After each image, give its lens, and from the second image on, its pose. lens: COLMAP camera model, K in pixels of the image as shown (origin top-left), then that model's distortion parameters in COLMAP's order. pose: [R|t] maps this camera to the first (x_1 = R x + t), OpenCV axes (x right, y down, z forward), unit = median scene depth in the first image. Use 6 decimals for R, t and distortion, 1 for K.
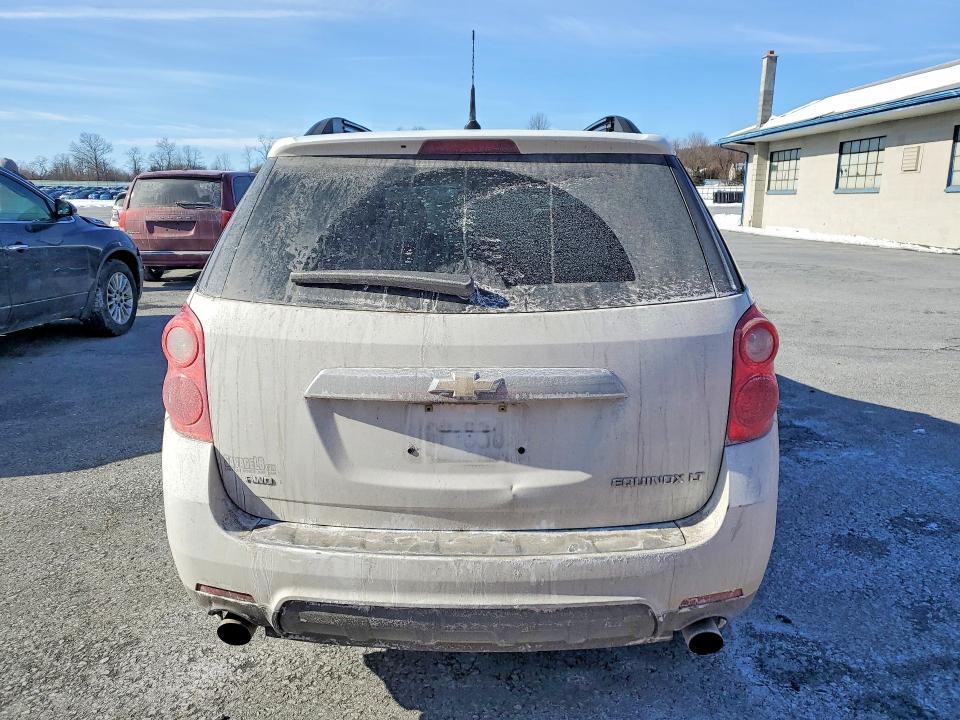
lens RADIAL K [[753.8, 0, 478.3], [0, 753.8, 356.0], [0, 0, 1]] dist [0.028460, 0.009054]
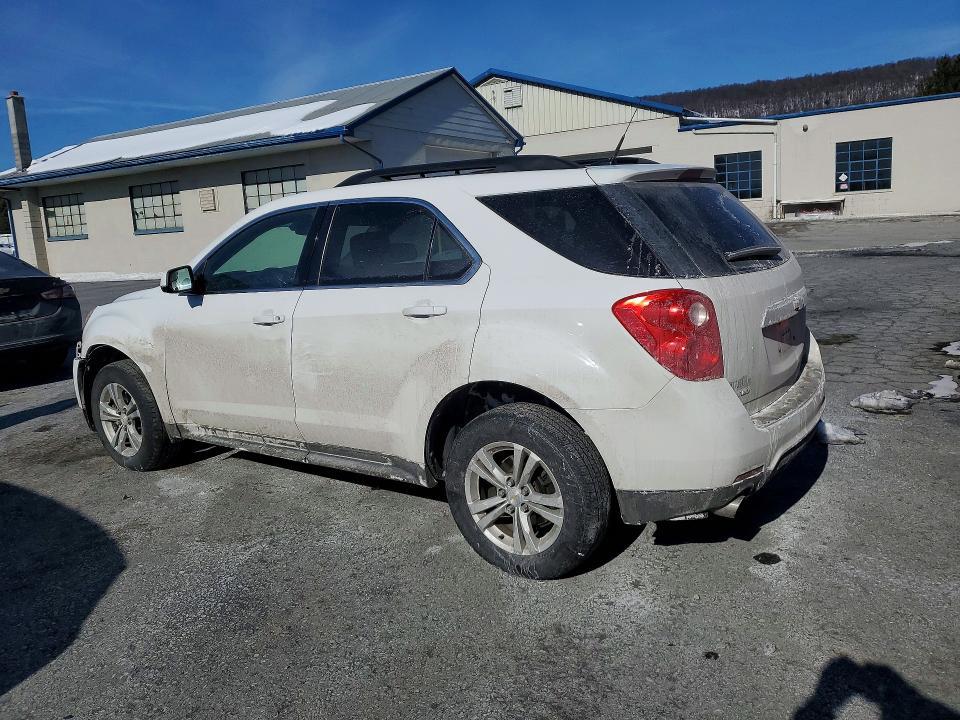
lens RADIAL K [[753.8, 0, 477.4], [0, 753.8, 361.7], [0, 0, 1]] dist [0.028460, 0.009054]
pose [[0.555755, -0.205884, 0.805449, -0.132361], [0.245873, 0.966213, 0.077327, -0.010516], [-0.794155, 0.155063, 0.587599, 0.039799]]
